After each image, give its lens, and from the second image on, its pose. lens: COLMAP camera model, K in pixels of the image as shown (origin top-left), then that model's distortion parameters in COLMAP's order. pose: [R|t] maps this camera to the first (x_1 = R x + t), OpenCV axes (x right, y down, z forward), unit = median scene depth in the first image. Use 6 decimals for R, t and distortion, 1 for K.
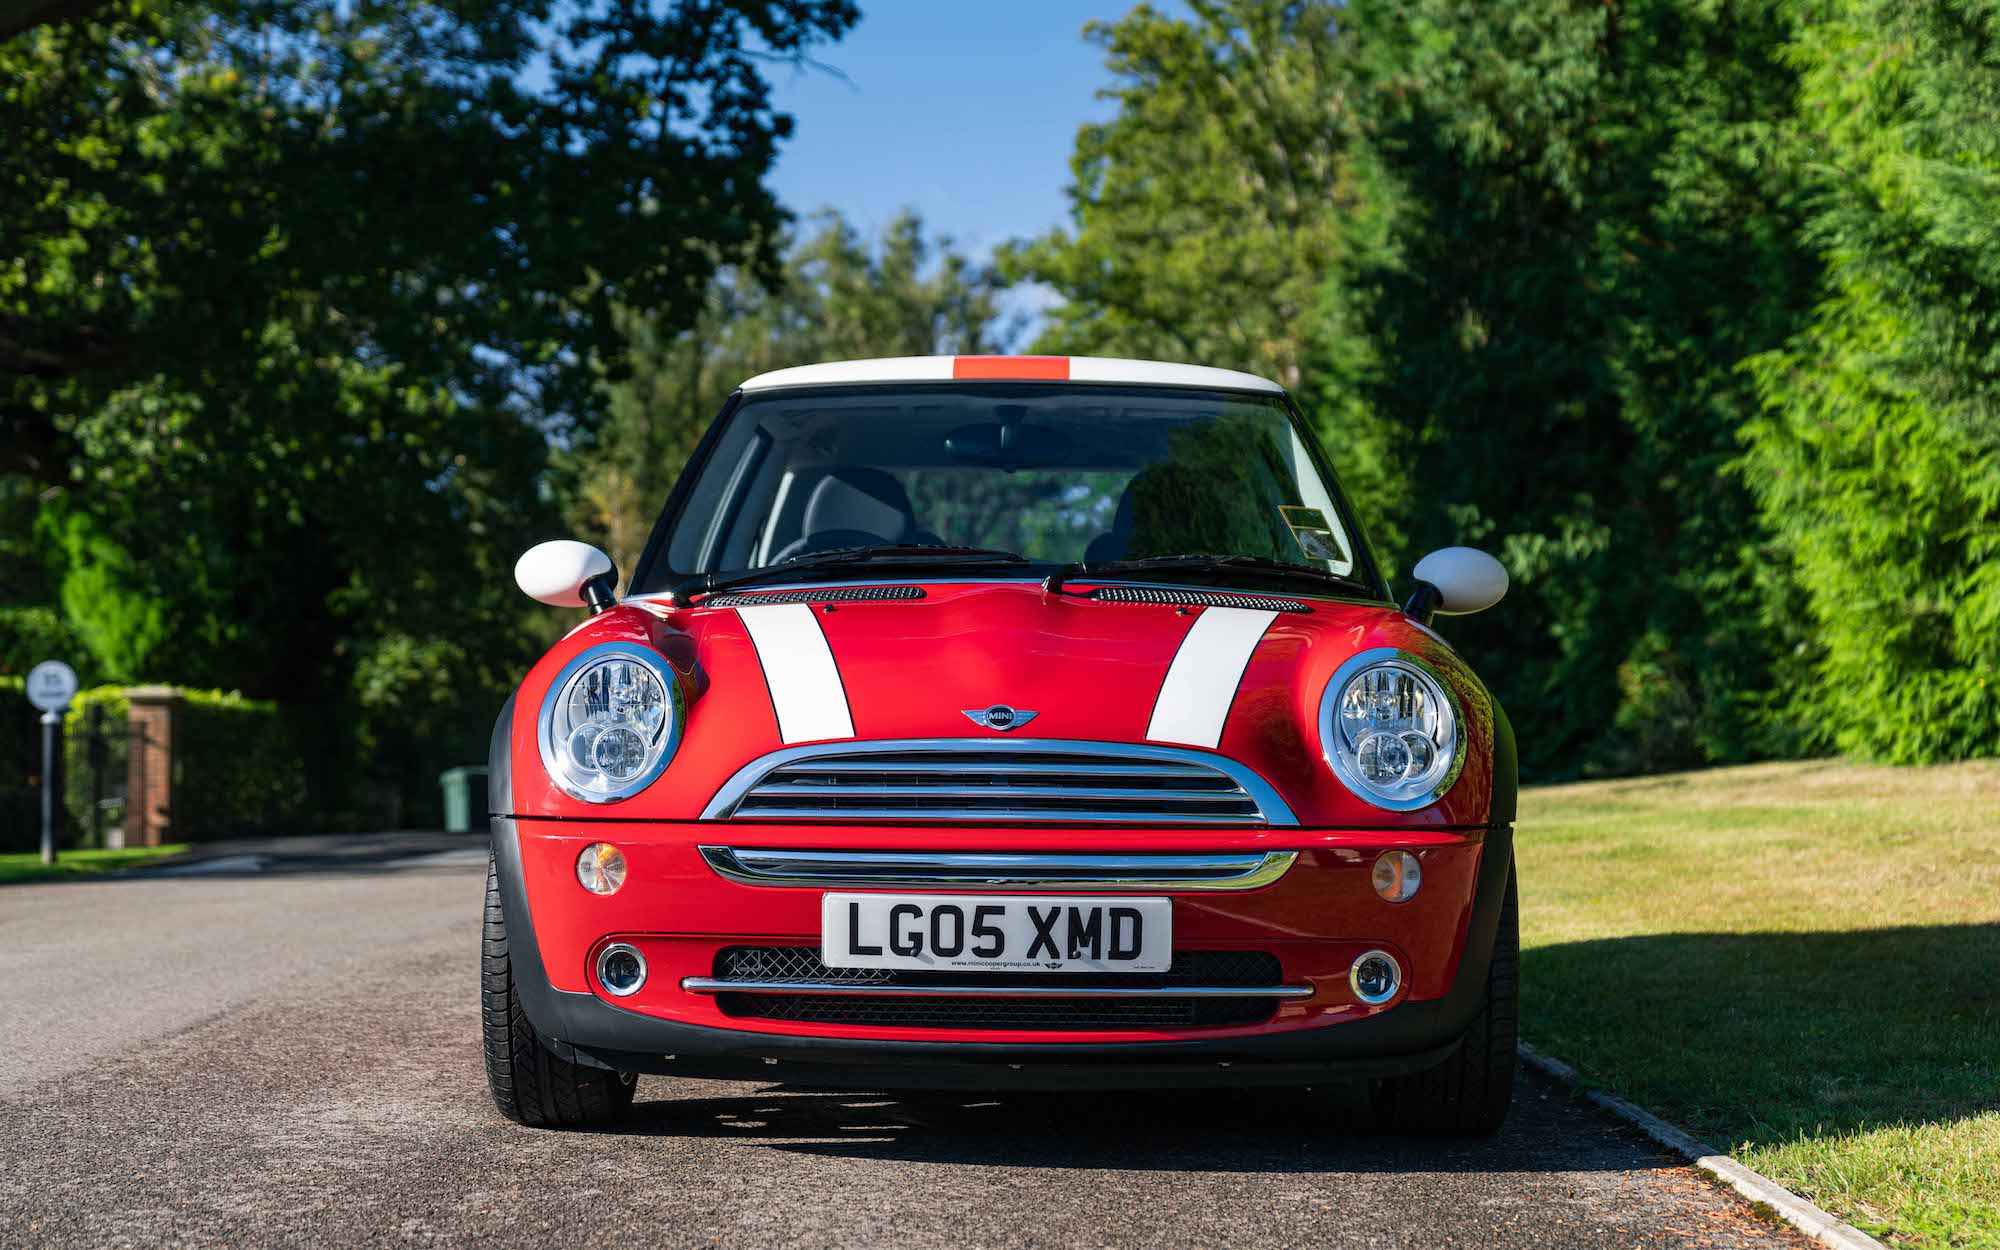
lens RADIAL K [[3343.0, 0, 1009.2], [0, 3343.0, 602.4], [0, 0, 1]] dist [0.025311, 0.000000]
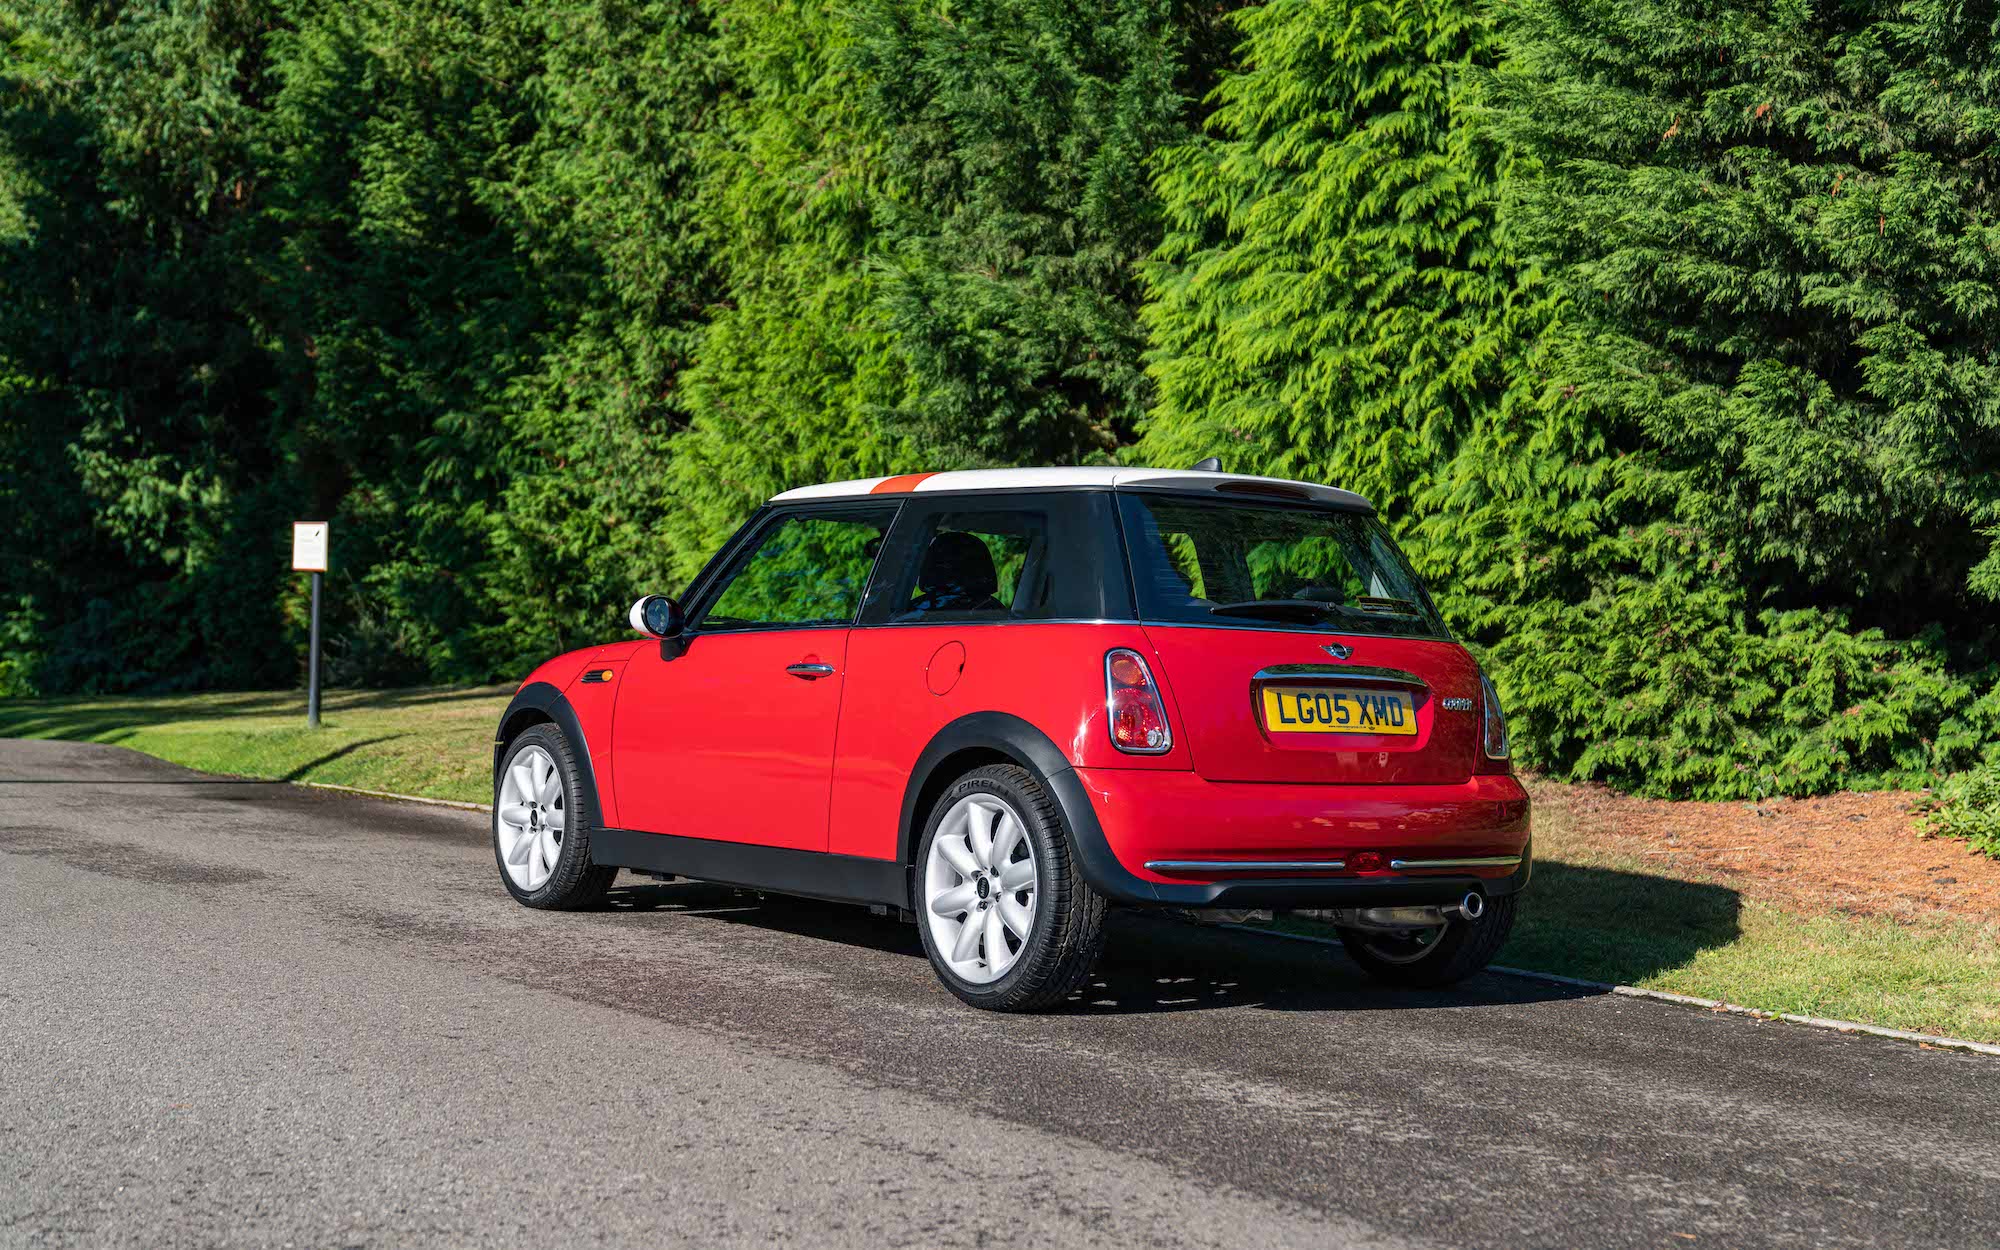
lens RADIAL K [[2618.7, 0, 1007.2], [0, 2618.7, 629.8], [0, 0, 1]] dist [0.016192, 0.000000]
pose [[0.813154, 0.026515, 0.581445, -0.312958], [-0.051273, 0.998342, 0.026179, -0.014217], [-0.579786, -0.051100, 0.813165, 0.110402]]
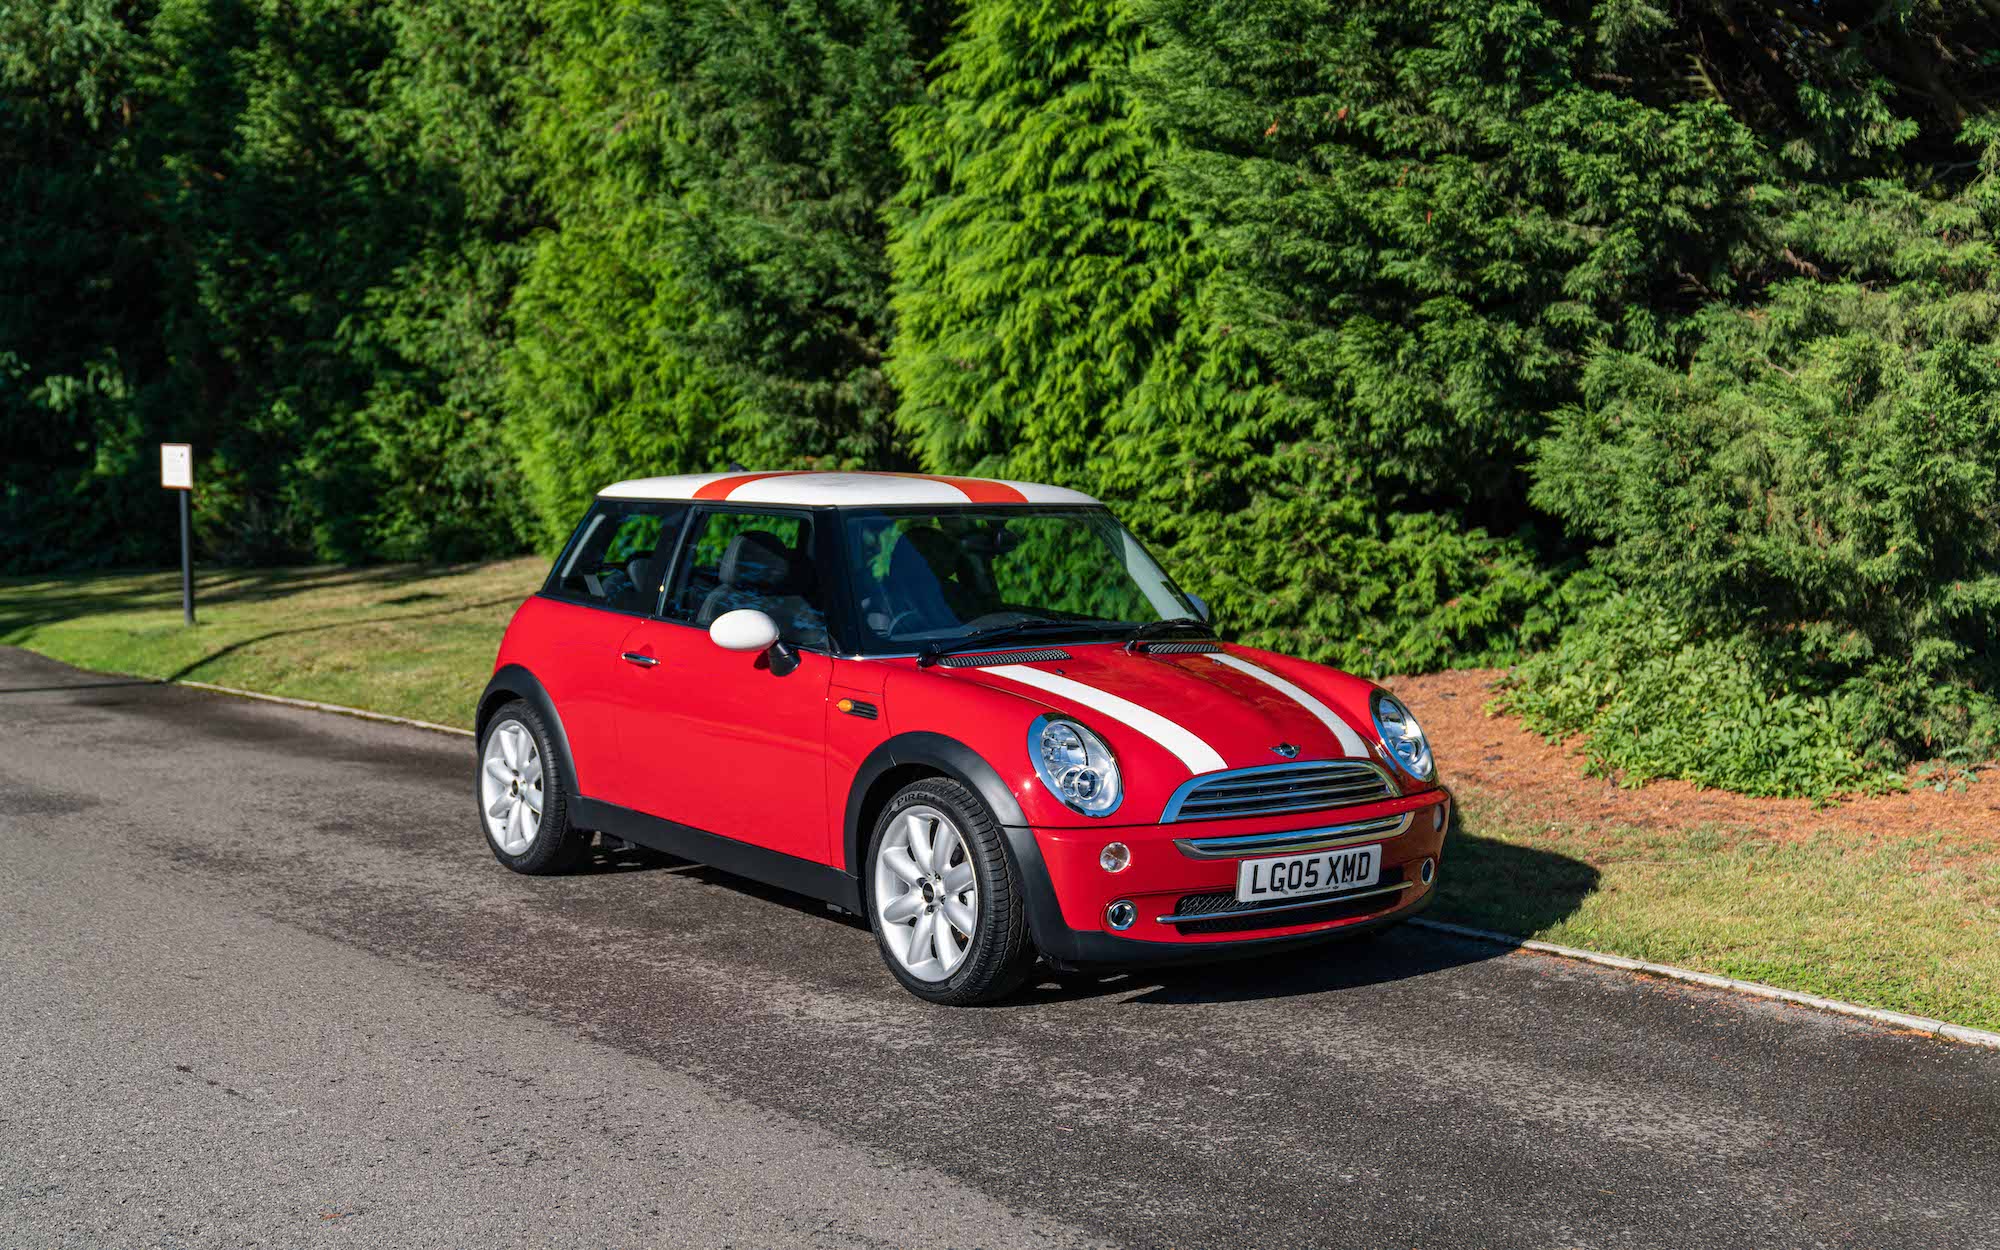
lens RADIAL K [[2398.5, 0, 994.9], [0, 2398.5, 628.4], [0, 0, 1]] dist [0.009015, 0.000000]
pose [[0.790403, -0.045081, 0.610926, -0.304719], [-0.020840, 0.994732, 0.100365, -0.052272], [-0.612232, -0.092060, 0.785300, 0.034234]]
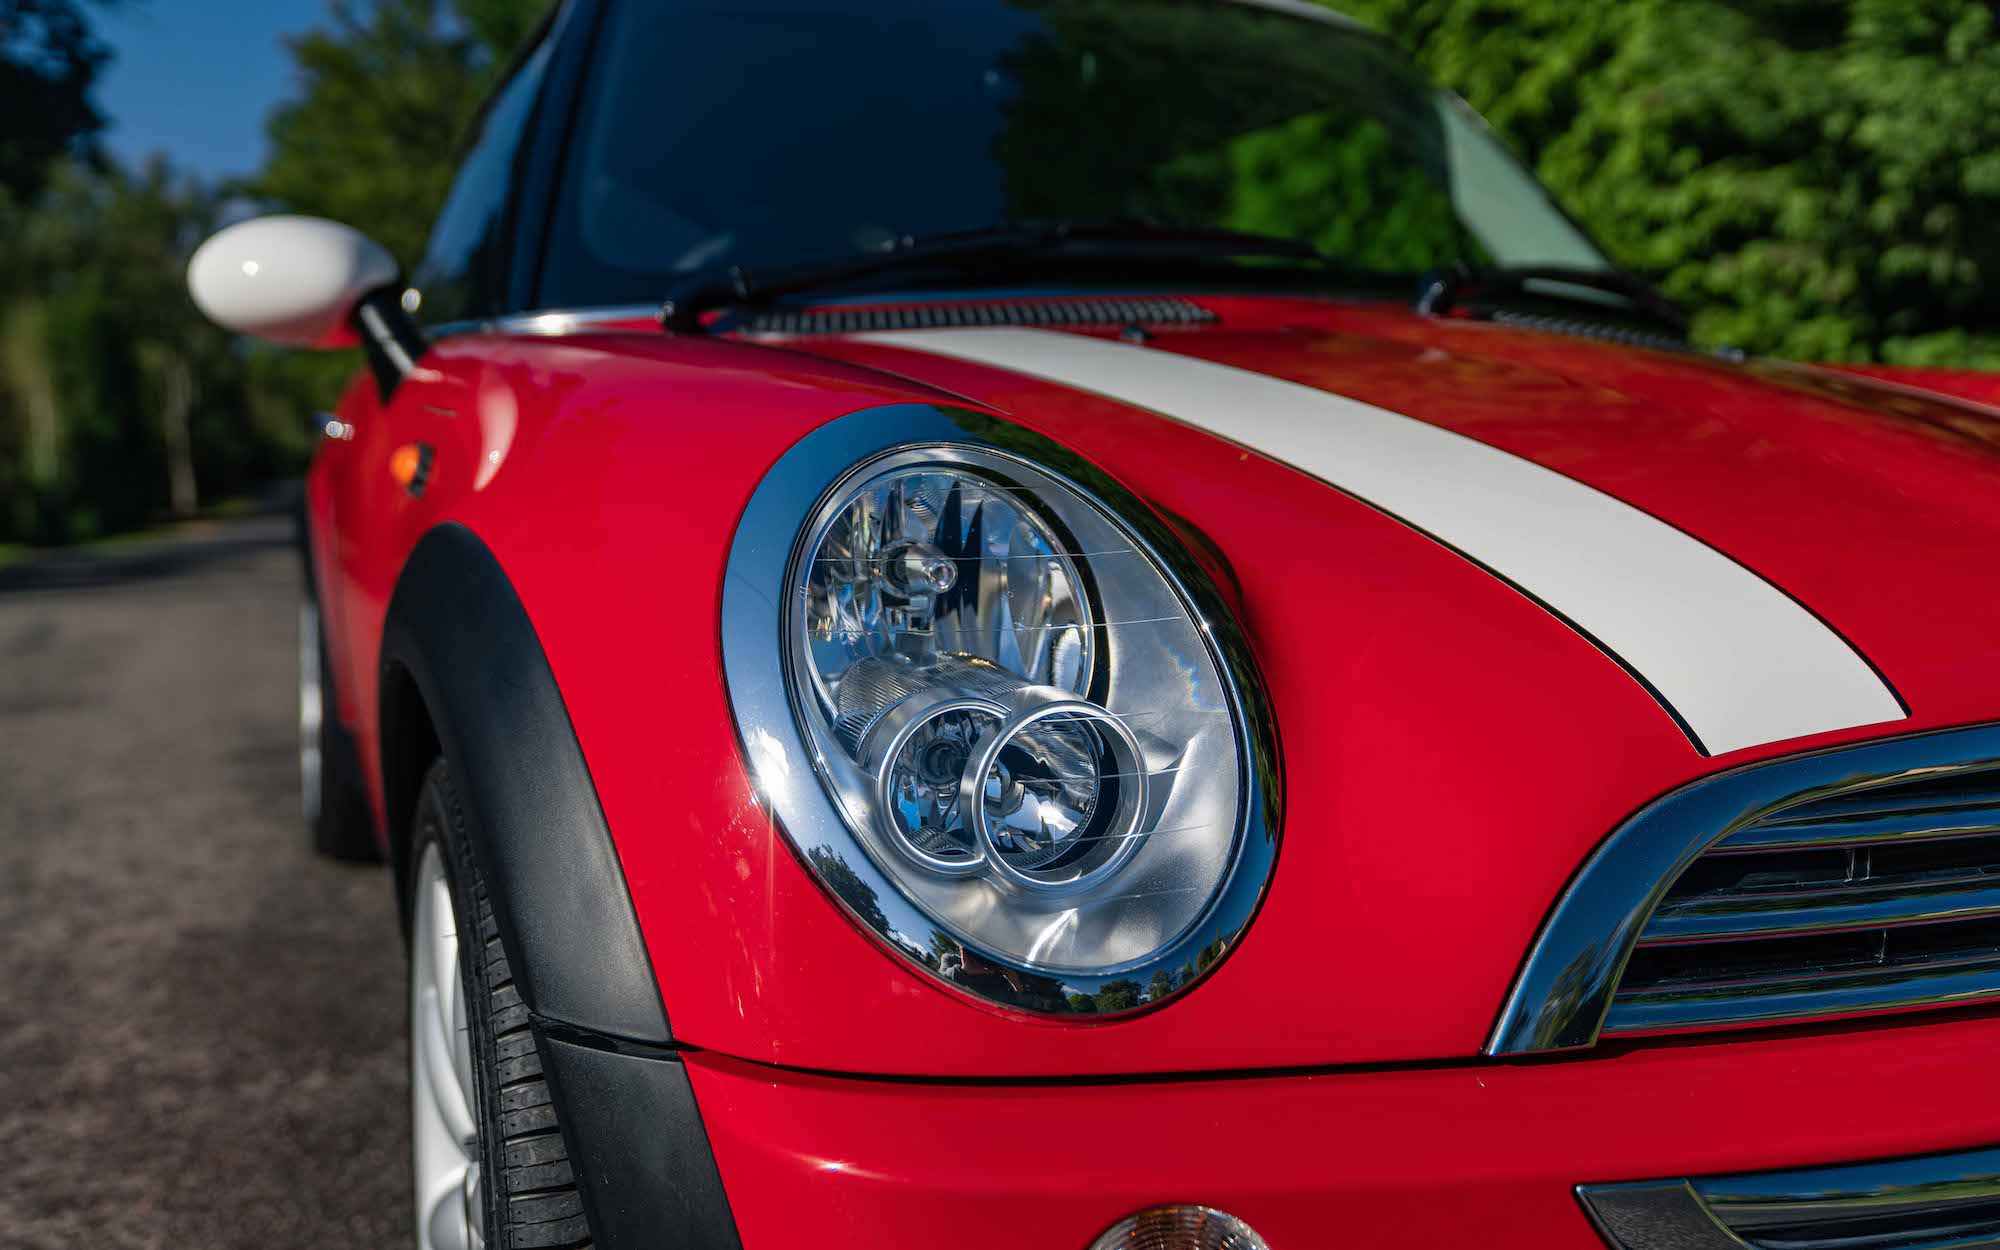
lens RADIAL K [[1730.3, 0, 1011.7], [0, 1730.3, 621.0], [0, 0, 1]] dist [0.006869, -0.001021]
pose [[0.911035, -0.047903, 0.409536, -0.062474], [-0.004827, 0.991921, 0.126762, 0.003997], [-0.412300, -0.117461, 0.903444, 0.301815]]
